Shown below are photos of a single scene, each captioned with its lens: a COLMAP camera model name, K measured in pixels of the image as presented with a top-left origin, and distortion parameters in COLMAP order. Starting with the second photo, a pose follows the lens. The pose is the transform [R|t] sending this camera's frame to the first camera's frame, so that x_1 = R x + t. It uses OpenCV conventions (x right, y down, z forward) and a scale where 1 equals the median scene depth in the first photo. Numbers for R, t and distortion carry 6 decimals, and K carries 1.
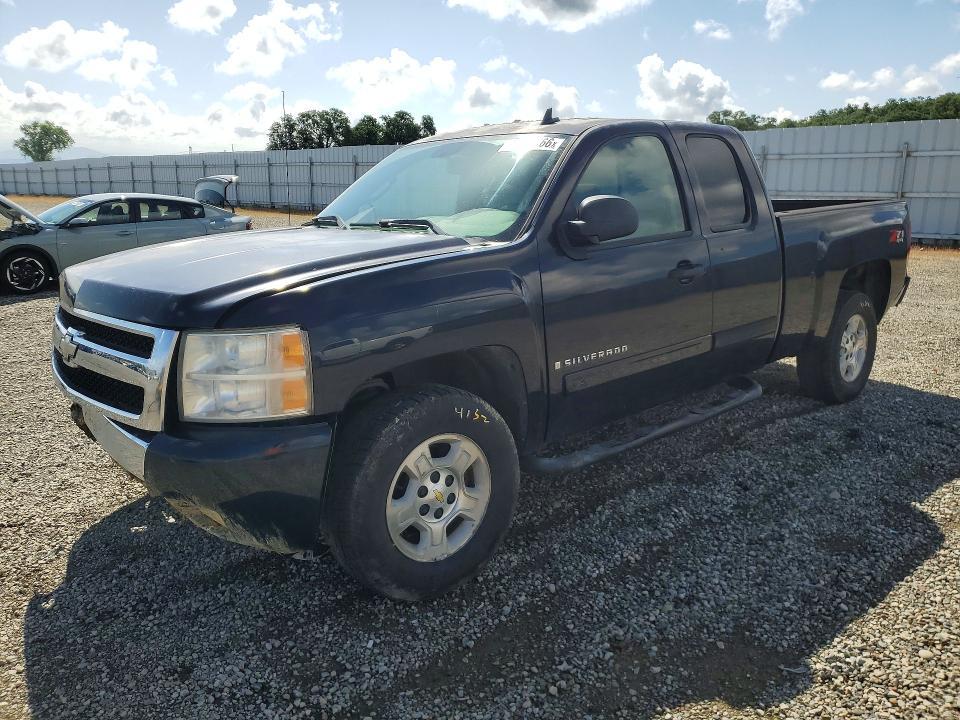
lens RADIAL K [[813.4, 0, 480.0], [0, 813.4, 360.0], [0, 0, 1]] dist [0.069992, -0.001197]
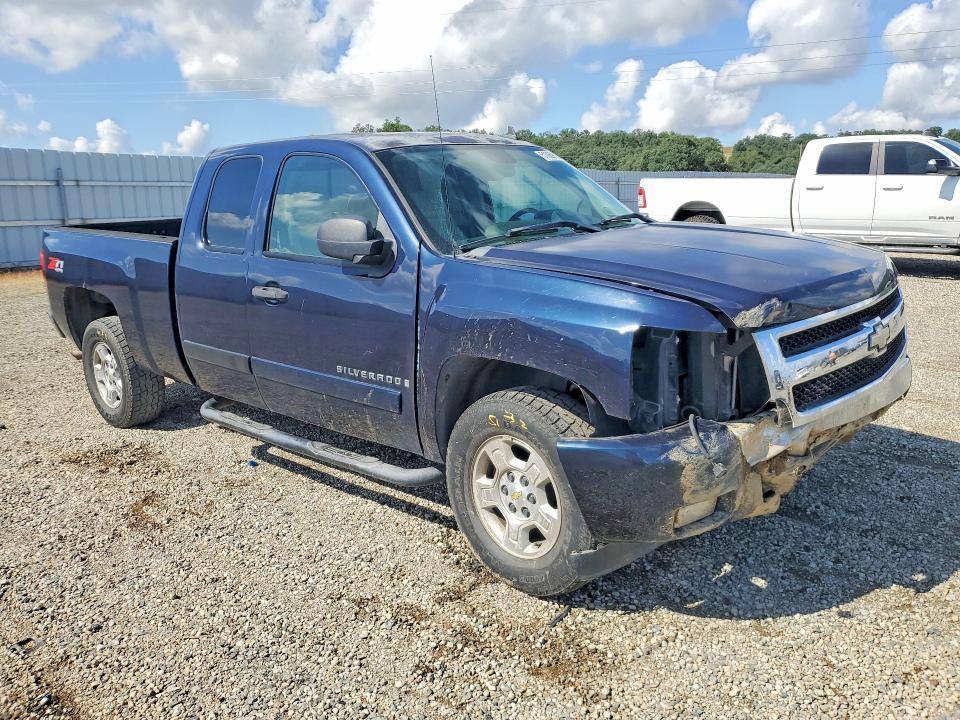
lens RADIAL K [[734.7, 0, 480.0], [0, 734.7, 360.0], [0, 0, 1]] dist [0.074894, 0.006031]
pose [[-0.152751, -0.222071, 0.962991, -0.136431], [0.251793, 0.933523, 0.255215, -0.037821], [-0.955650, 0.281459, -0.086681, 0.161065]]
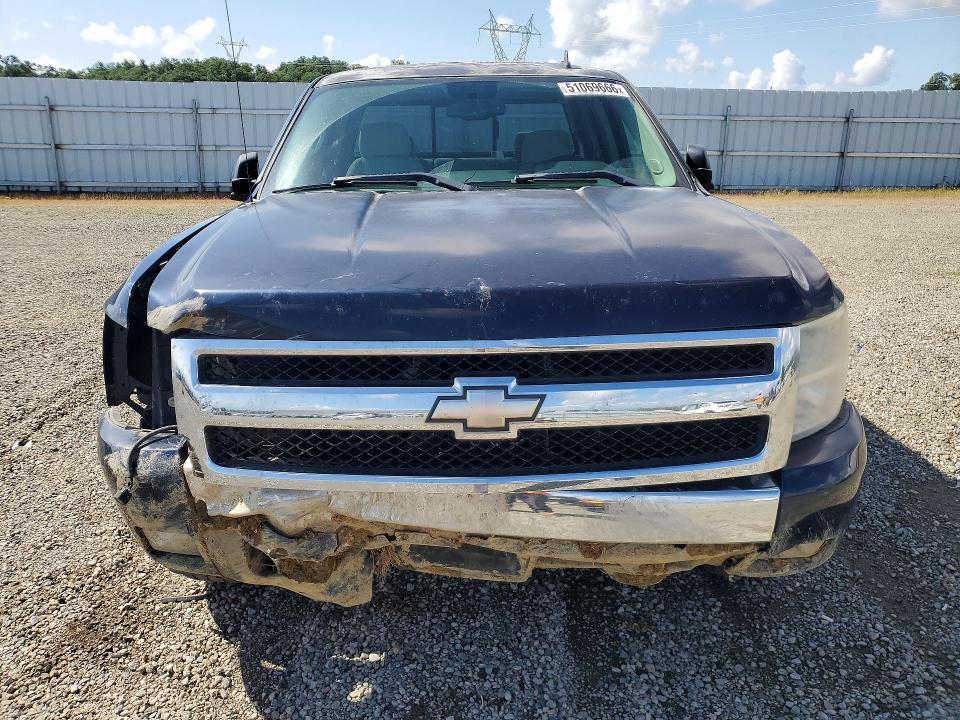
lens RADIAL K [[750.9, 0, 476.6], [0, 750.9, 360.7], [0, 0, 1]] dist [-0.000718, 0.049595]
pose [[0.615477, -0.231234, 0.753471, -0.092765], [0.171094, 0.972396, 0.158661, -0.015836], [-0.769360, 0.031262, 0.638050, 0.068012]]
